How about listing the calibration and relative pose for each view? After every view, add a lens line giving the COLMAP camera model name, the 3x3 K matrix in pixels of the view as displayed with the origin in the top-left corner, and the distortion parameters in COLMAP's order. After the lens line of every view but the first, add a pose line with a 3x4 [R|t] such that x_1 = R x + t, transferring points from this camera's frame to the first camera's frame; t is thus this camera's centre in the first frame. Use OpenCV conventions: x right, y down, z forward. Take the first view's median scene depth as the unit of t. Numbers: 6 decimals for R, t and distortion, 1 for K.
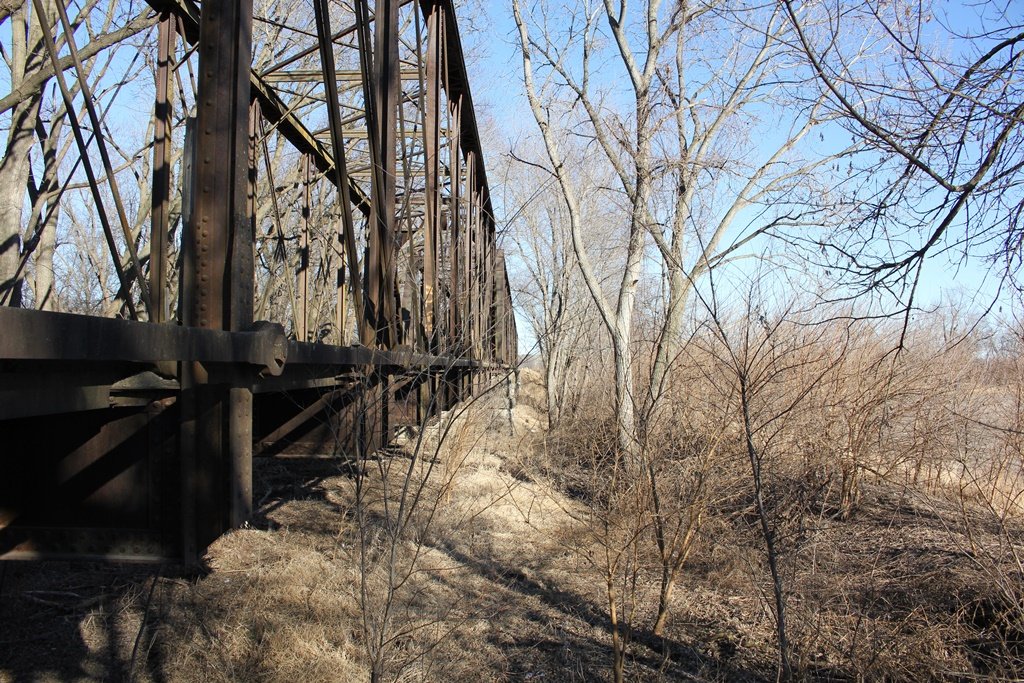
lens RADIAL K [[830.8, 0, 512.0], [0, 830.8, 341.5], [0, 0, 1]] dist [-0.096242, -0.002024]
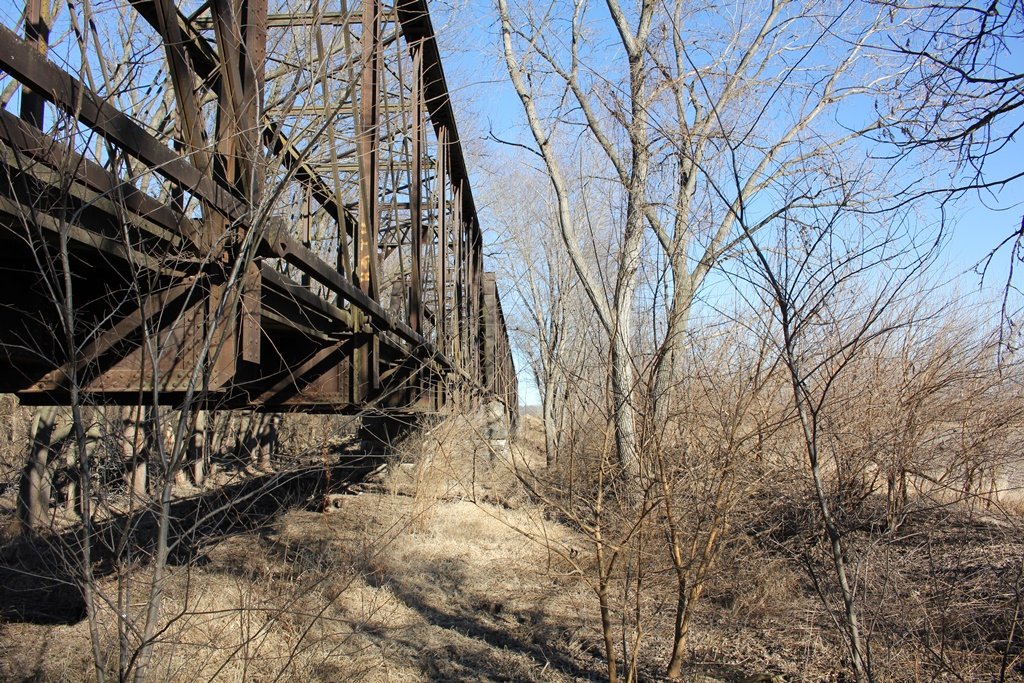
lens RADIAL K [[830.8, 0, 512.0], [0, 830.8, 341.5], [0, 0, 1]] dist [-0.096242, -0.002024]
pose [[0.999871, -0.015963, -0.001684, 0.021179], [0.015822, 0.997812, -0.064191, 0.055059], [0.002705, 0.064156, 0.997936, 0.135705]]
